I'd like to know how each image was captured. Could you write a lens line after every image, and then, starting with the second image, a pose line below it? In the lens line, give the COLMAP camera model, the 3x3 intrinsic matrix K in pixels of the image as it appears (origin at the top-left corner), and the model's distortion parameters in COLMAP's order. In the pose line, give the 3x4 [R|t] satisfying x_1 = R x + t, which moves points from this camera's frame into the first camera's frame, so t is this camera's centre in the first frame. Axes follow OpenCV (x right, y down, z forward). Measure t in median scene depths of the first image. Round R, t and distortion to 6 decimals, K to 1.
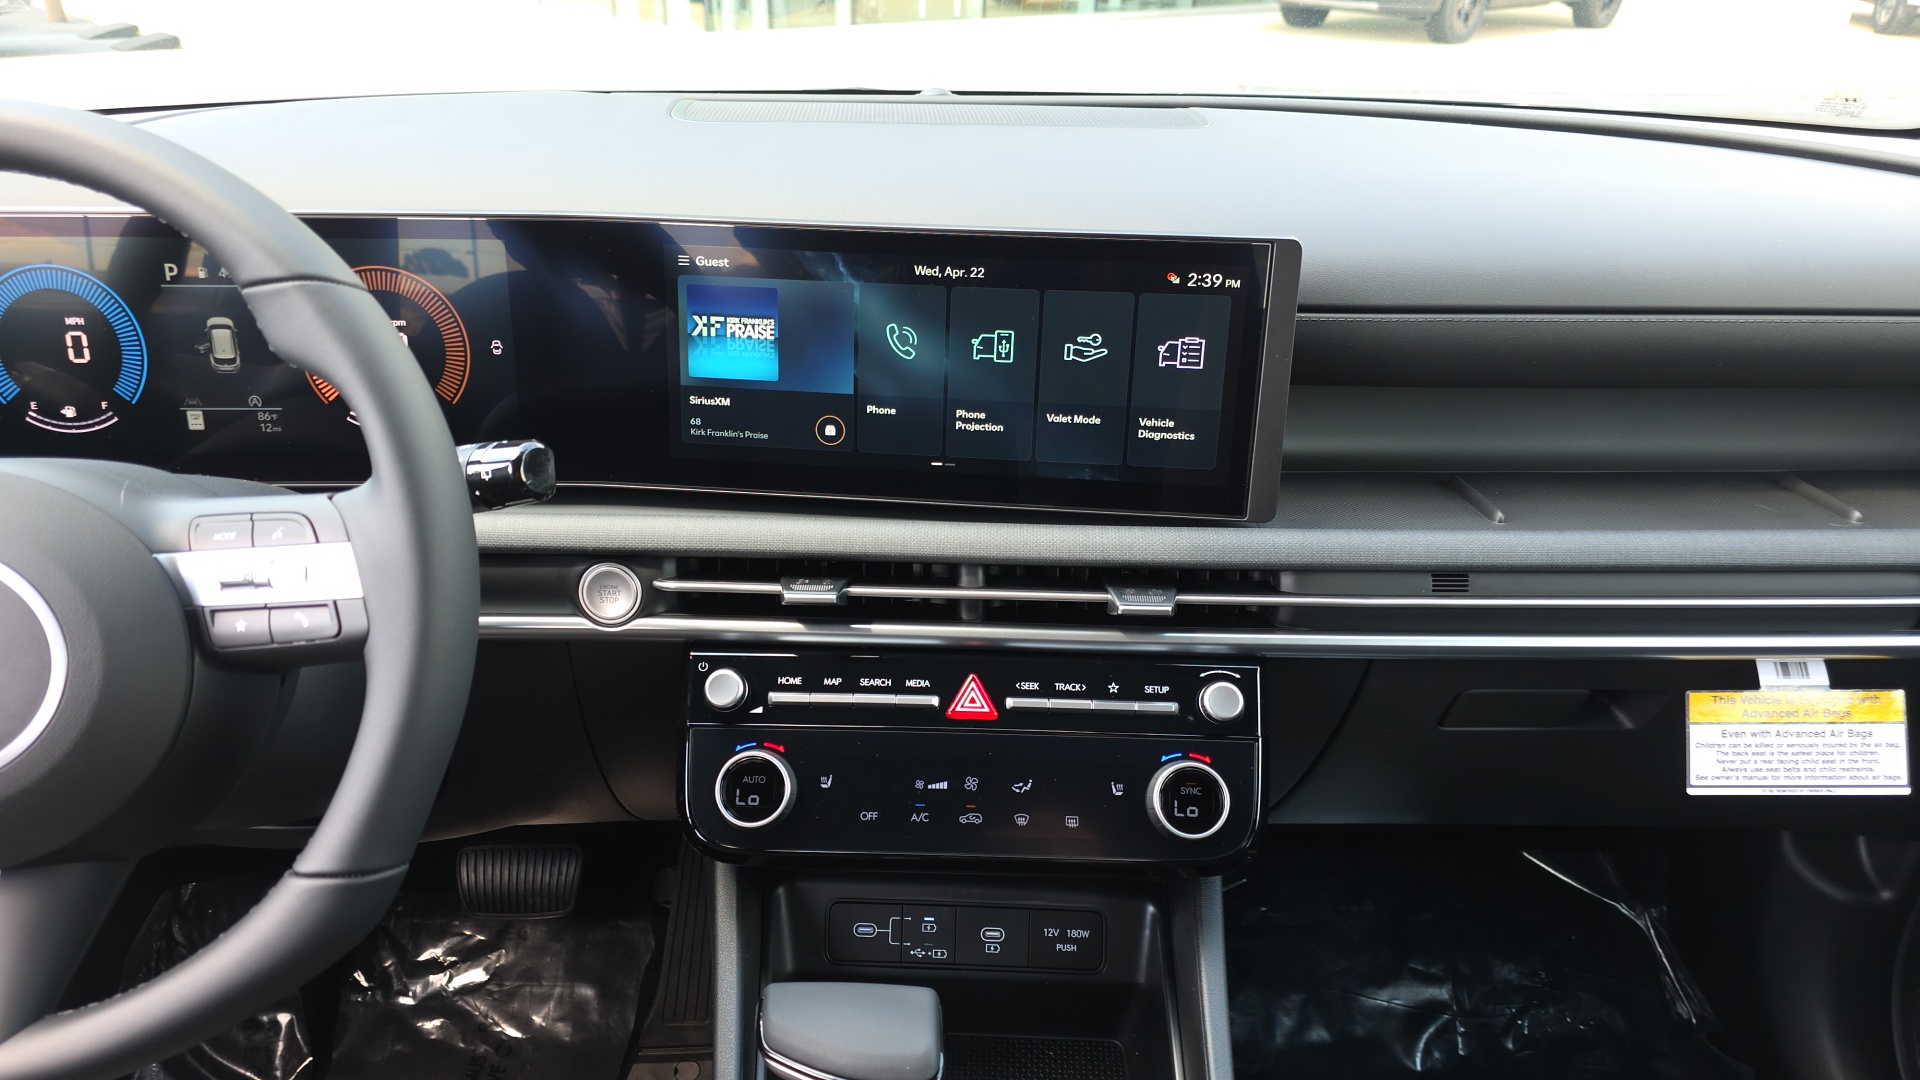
lens RADIAL K [[1300.2, 0, 944.4], [0, 1300.2, 543.5], [0, 0, 1]] dist [0.092710, -0.109441]
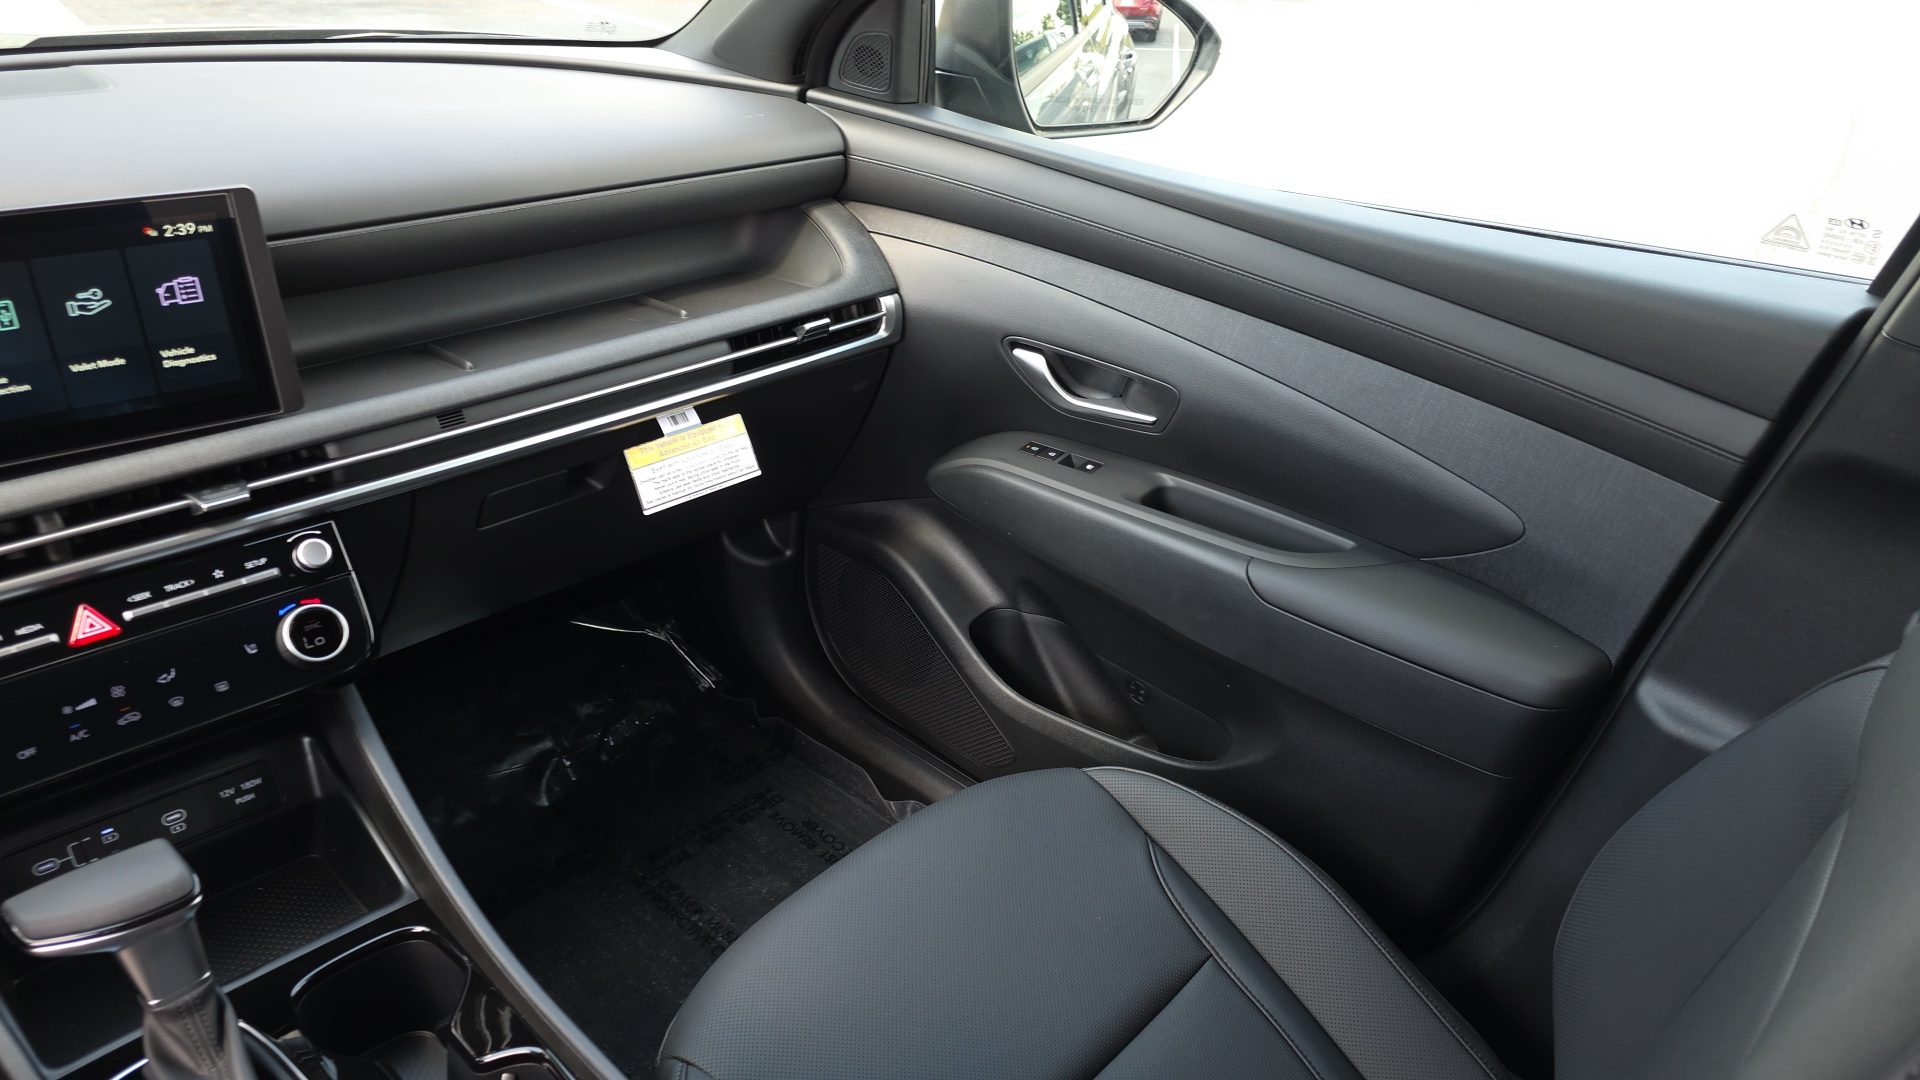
lens RADIAL K [[1309.5, 0, 958.6], [0, 1309.5, 531.5], [0, 0, 1]] dist [0.064639, -0.070821]
pose [[0.700364, -0.311656, 0.642154, -0.167088], [0.253564, 0.949596, 0.184316, 0.020734], [-0.667230, 0.033739, 0.744087, -0.375617]]
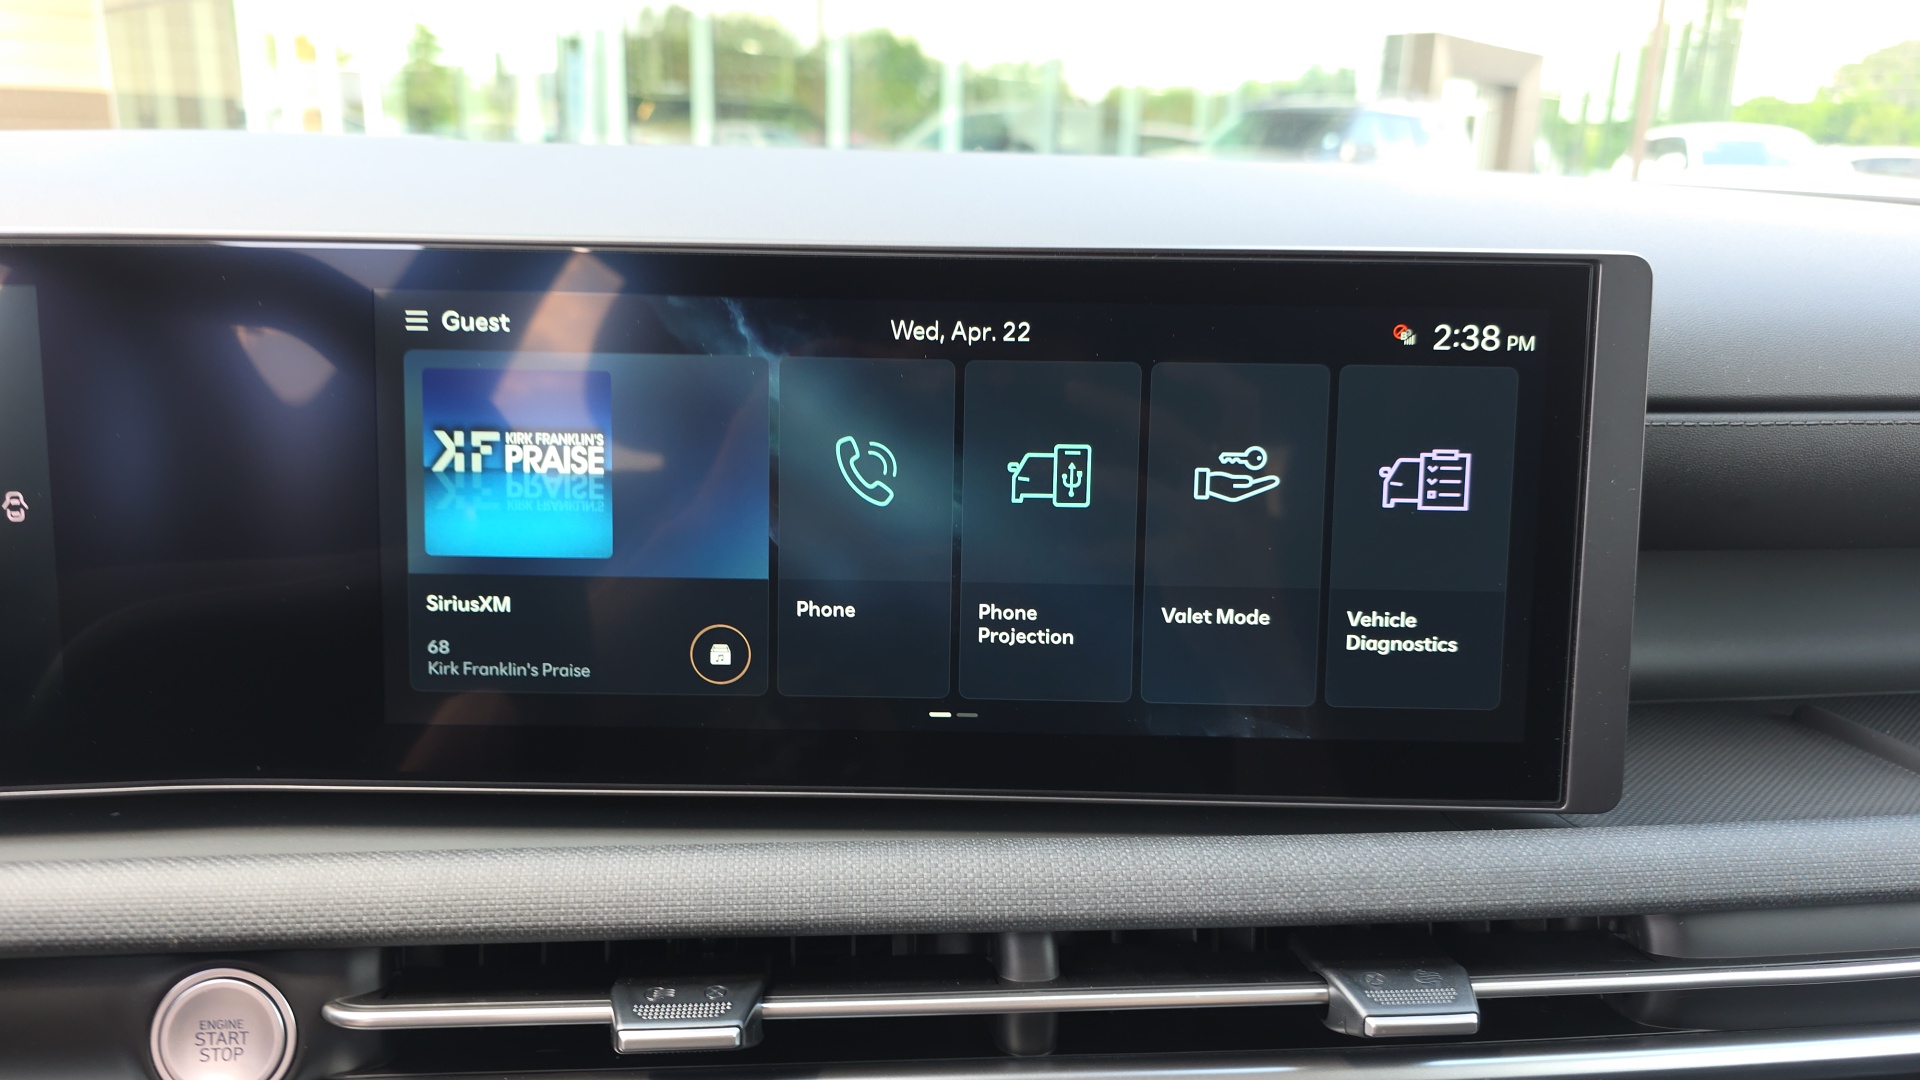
lens RADIAL K [[1364.1, 0, 948.6], [0, 1364.1, 539.5], [0, 0, 1]] dist [0.066467, -0.078245]
pose [[0.994867, -0.022385, 0.098681, -0.053079], [0.039558, 0.983652, -0.175680, -0.036596], [-0.093135, 0.178681, 0.979489, 0.488679]]
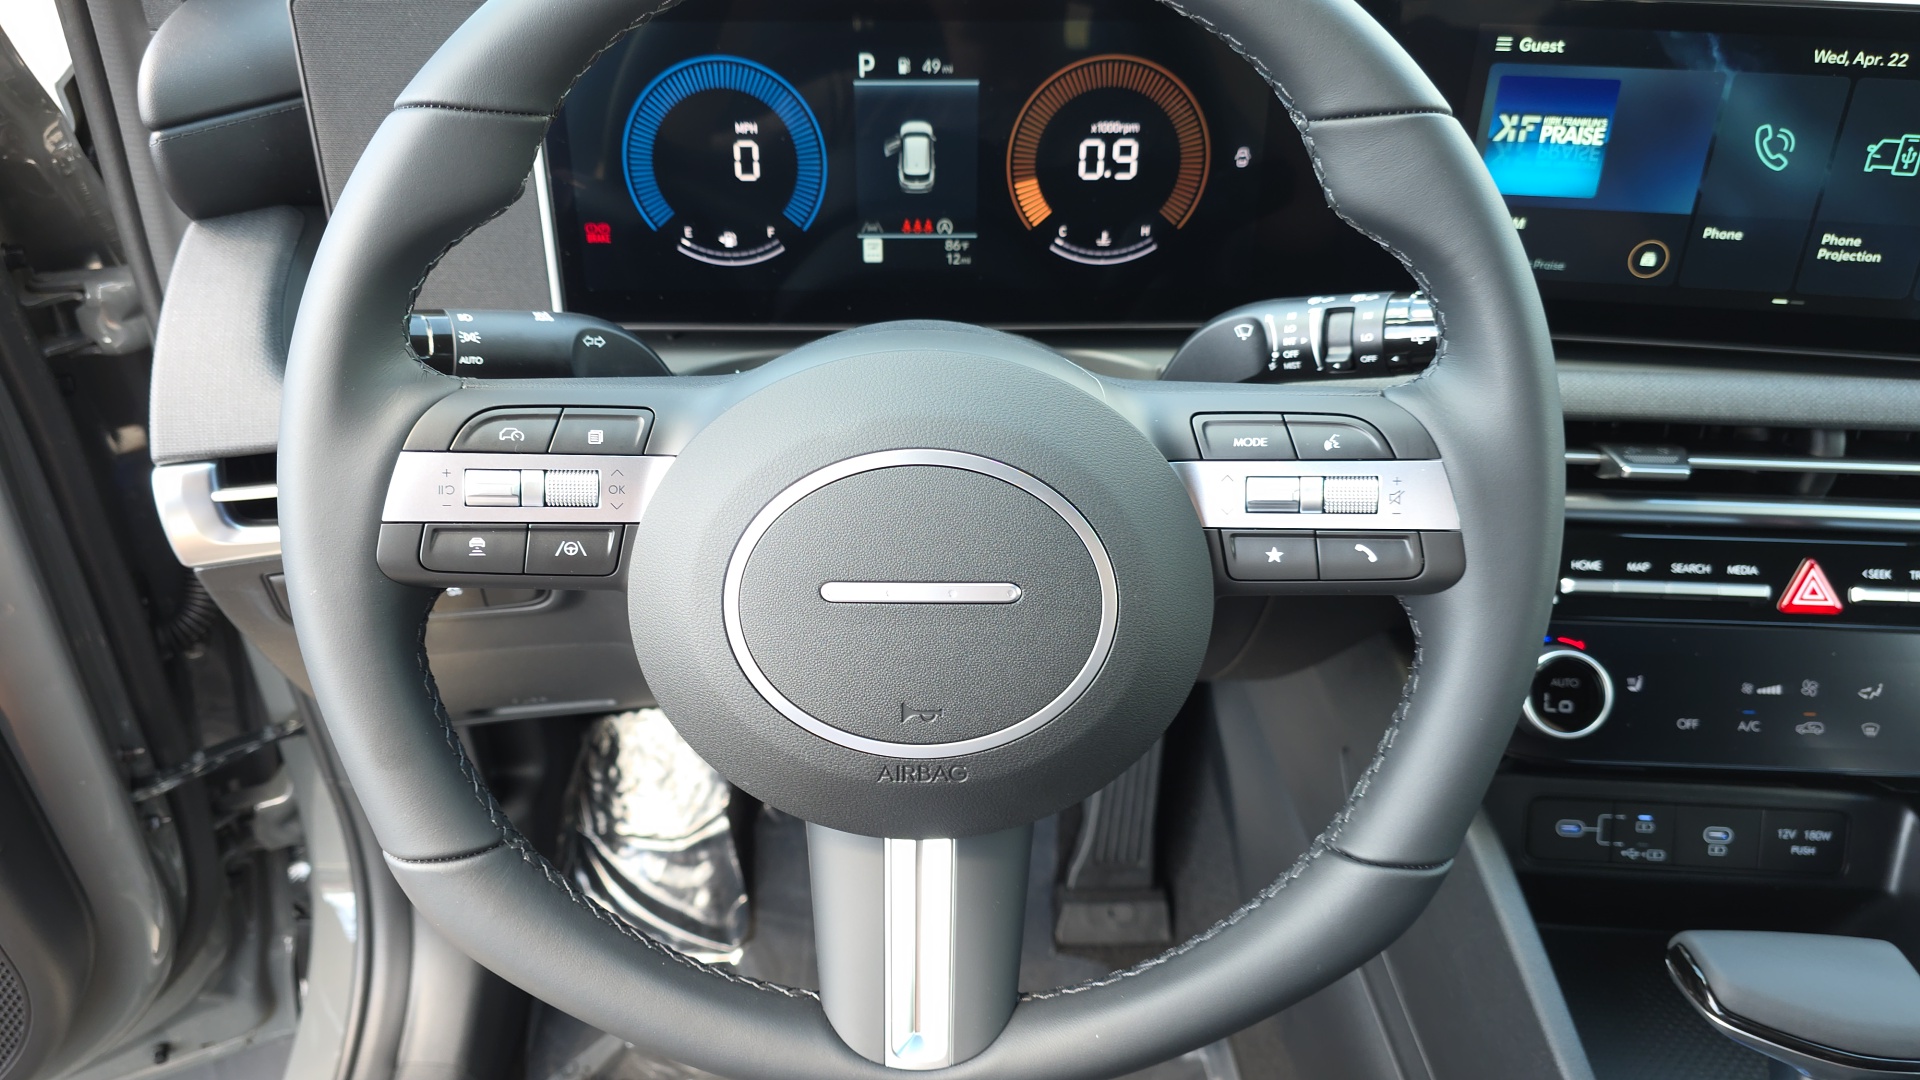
lens RADIAL K [[1320.3, 0, 936.1], [0, 1320.3, 535.1], [0, 0, 1]] dist [0.042319, -0.051641]
pose [[0.999753, 0.005420, -0.021567, -0.521052], [-0.001718, 0.985769, 0.168095, -0.057527], [0.022171, -0.168016, 0.985535, 0.147957]]
